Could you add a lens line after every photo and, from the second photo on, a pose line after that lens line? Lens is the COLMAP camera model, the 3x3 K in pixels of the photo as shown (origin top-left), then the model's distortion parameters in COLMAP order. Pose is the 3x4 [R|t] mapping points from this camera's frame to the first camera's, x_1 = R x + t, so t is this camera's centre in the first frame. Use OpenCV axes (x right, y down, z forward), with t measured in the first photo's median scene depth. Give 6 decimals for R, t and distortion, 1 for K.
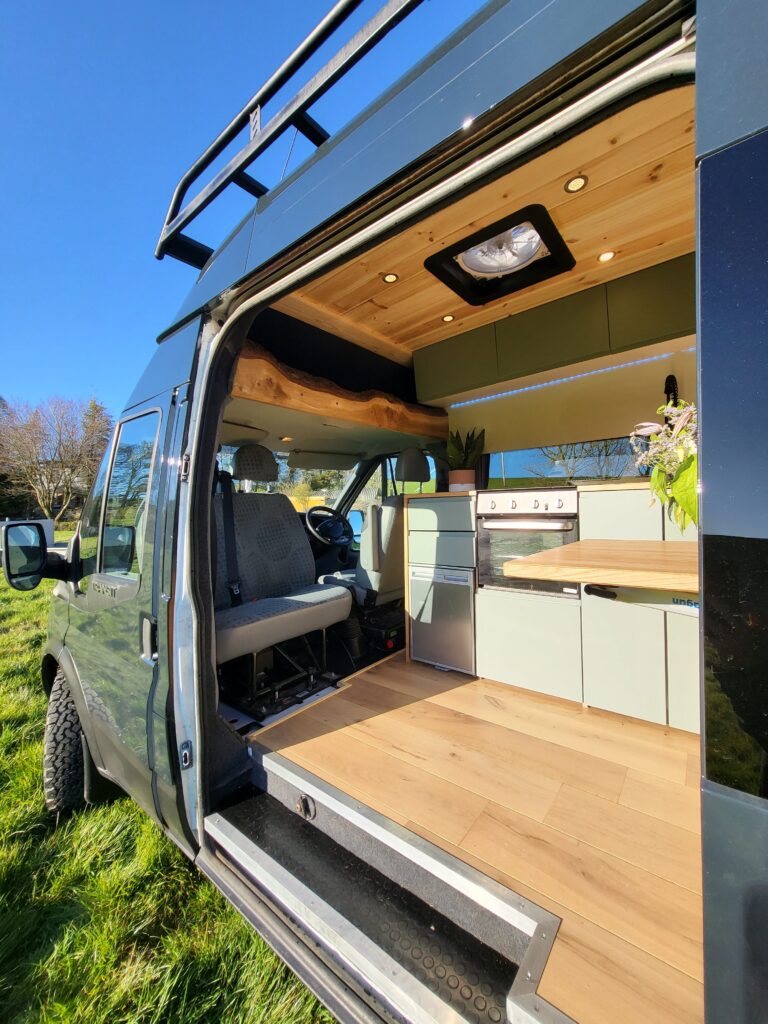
lens RADIAL K [[404.4, 0, 391.5], [0, 404.4, 509.3], [0, 0, 1]] dist [0.000730, -0.000191]
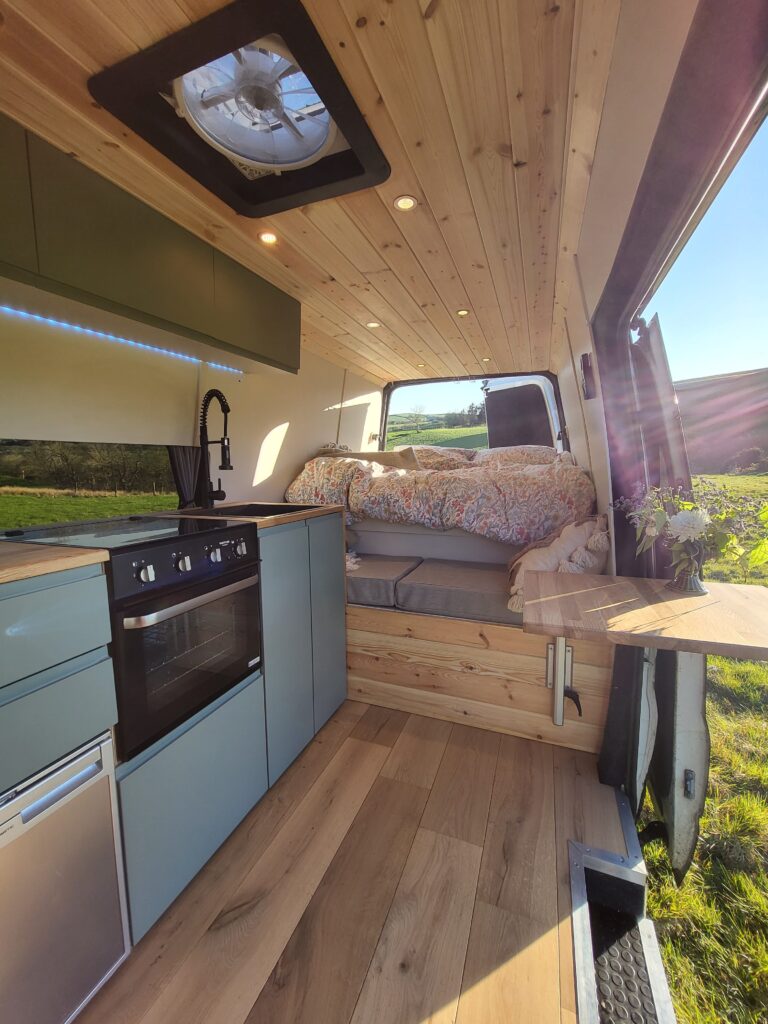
lens RADIAL K [[404.4, 0, 391.5], [0, 404.4, 509.3], [0, 0, 1]] dist [0.000730, -0.000191]
pose [[-0.295086, -0.073207, 0.952662, -0.333898], [0.012956, 0.996662, 0.080601, -0.143440], [-0.955383, 0.036127, -0.293153, 0.983847]]
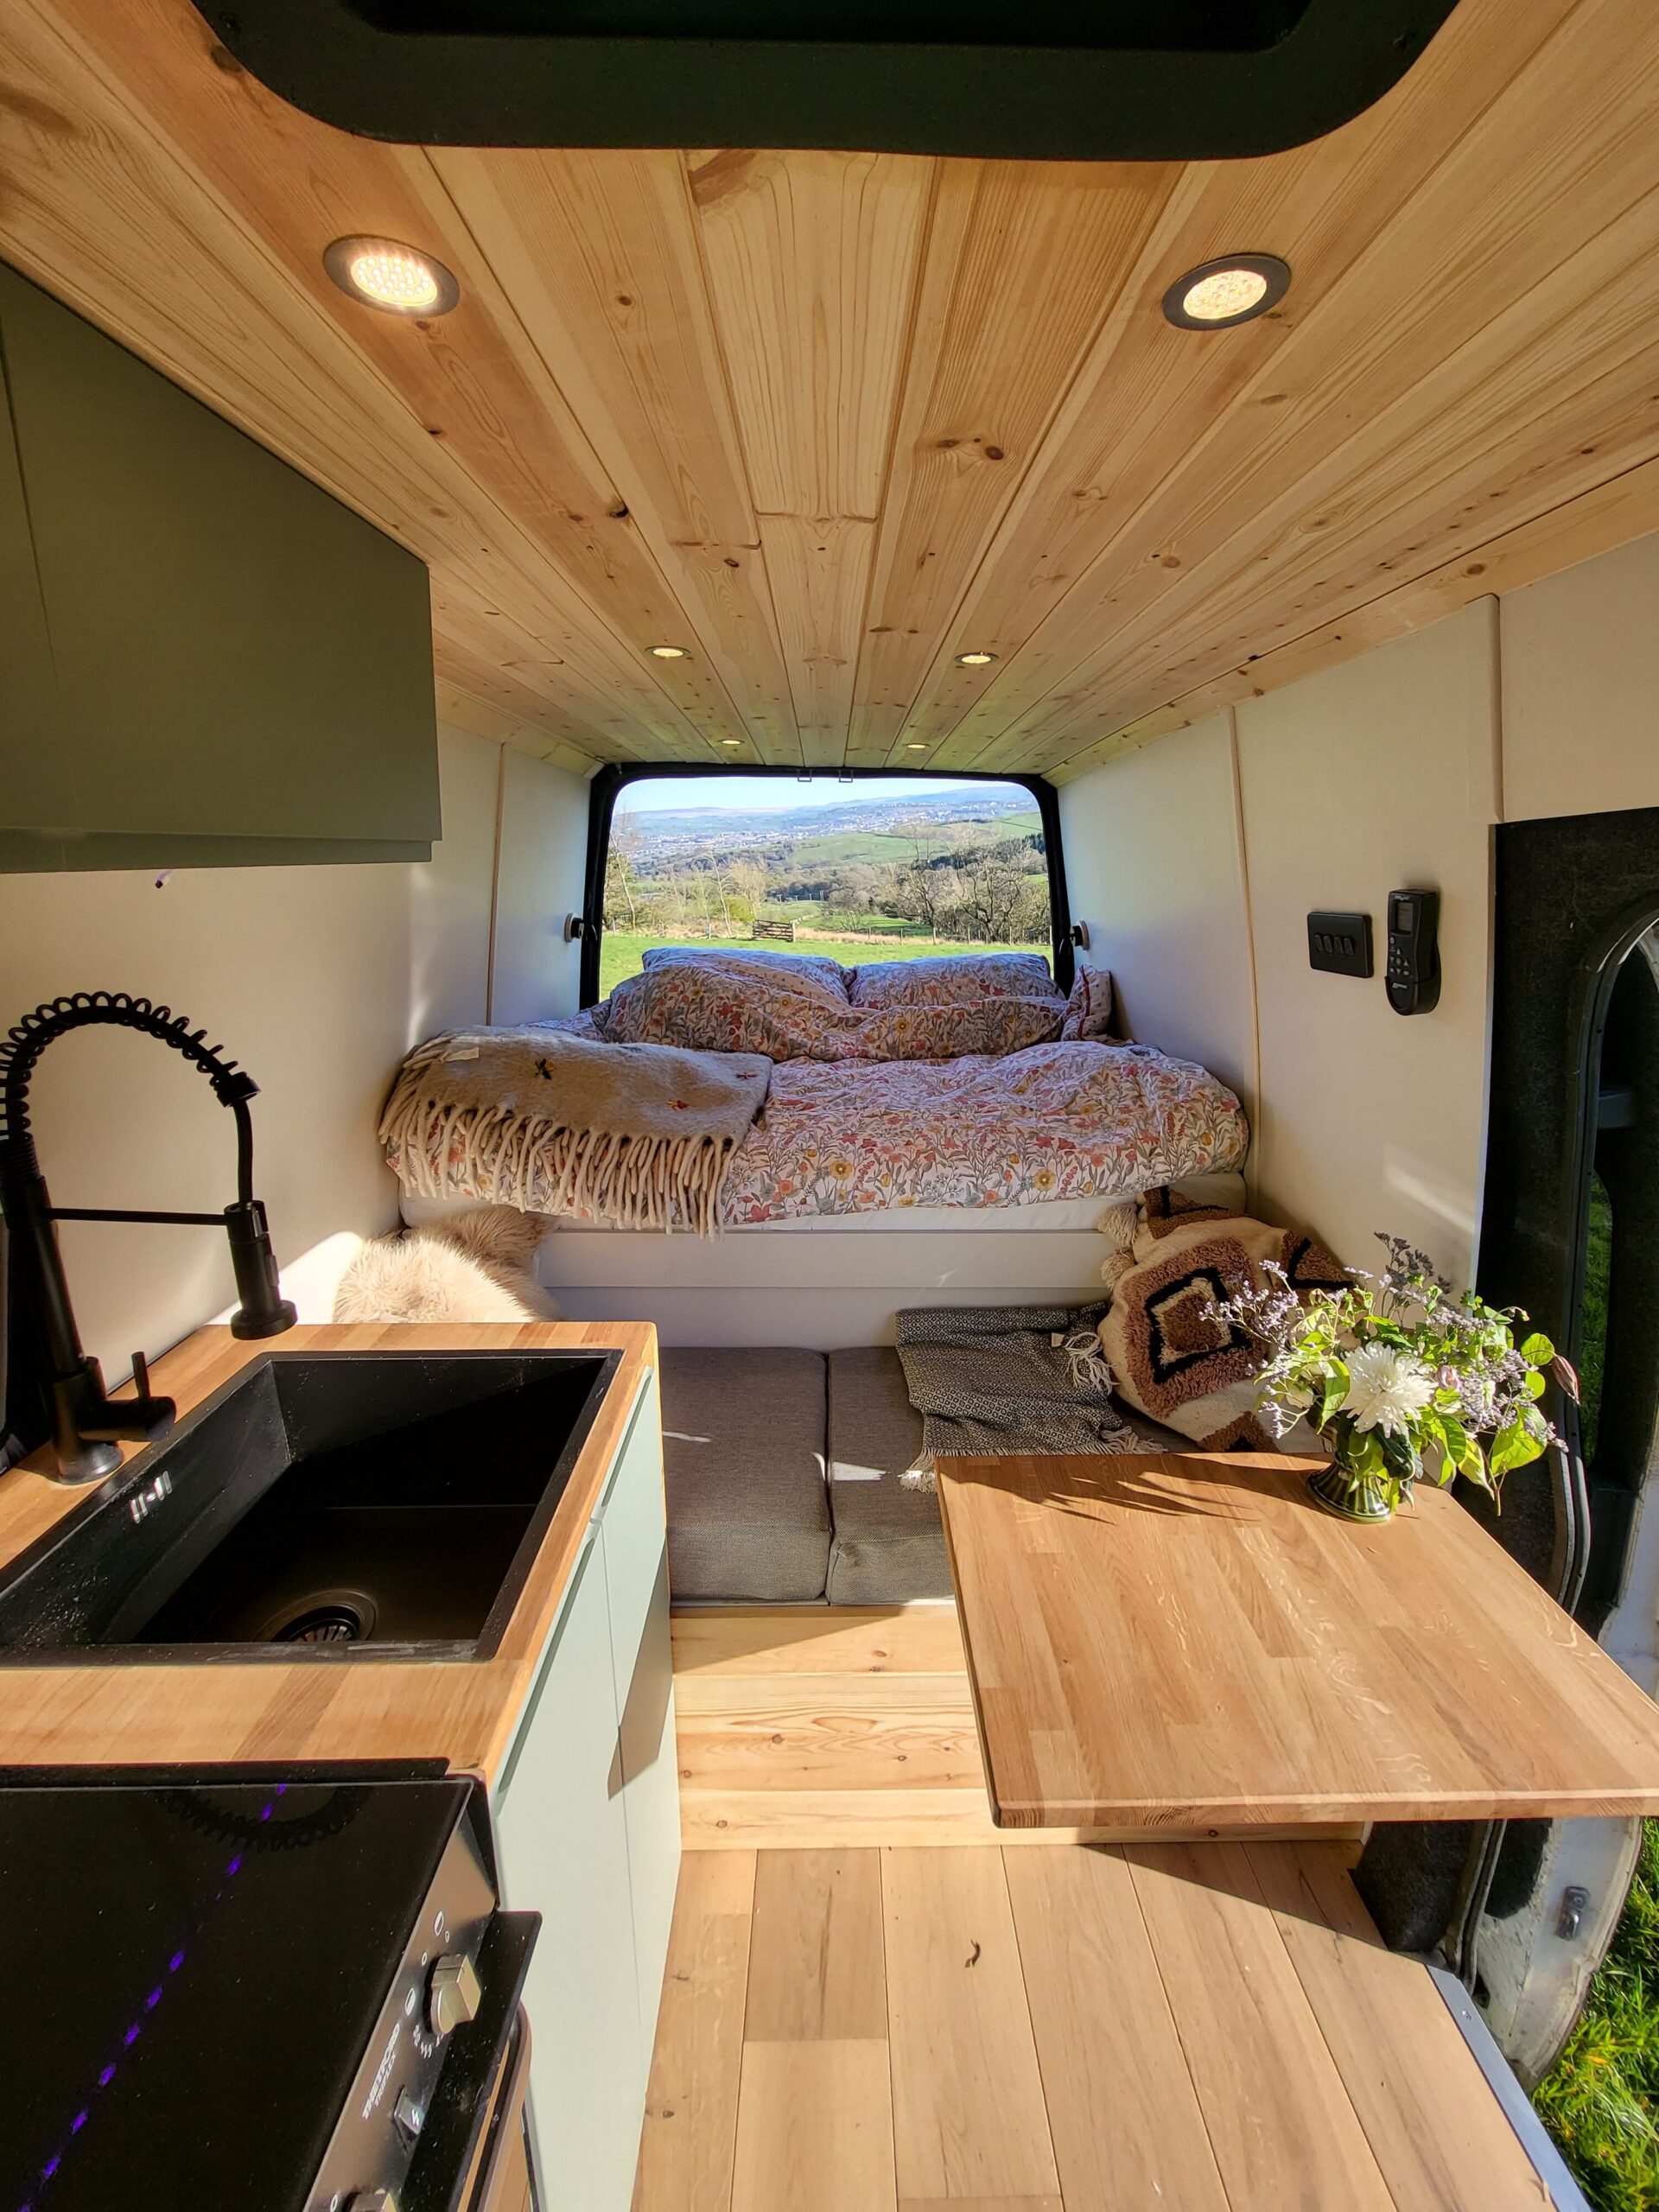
lens RADIAL K [[873.5, 0, 845.6], [0, 873.5, 1100.3], [0, 0, 1]] dist [0.000730, -0.000191]
pose [[-0.630168, -0.181639, 0.754914, 0.150773], [0.004593, 0.971364, 0.237554, -0.406649], [-0.776445, 0.153166, -0.611288, 1.064528]]
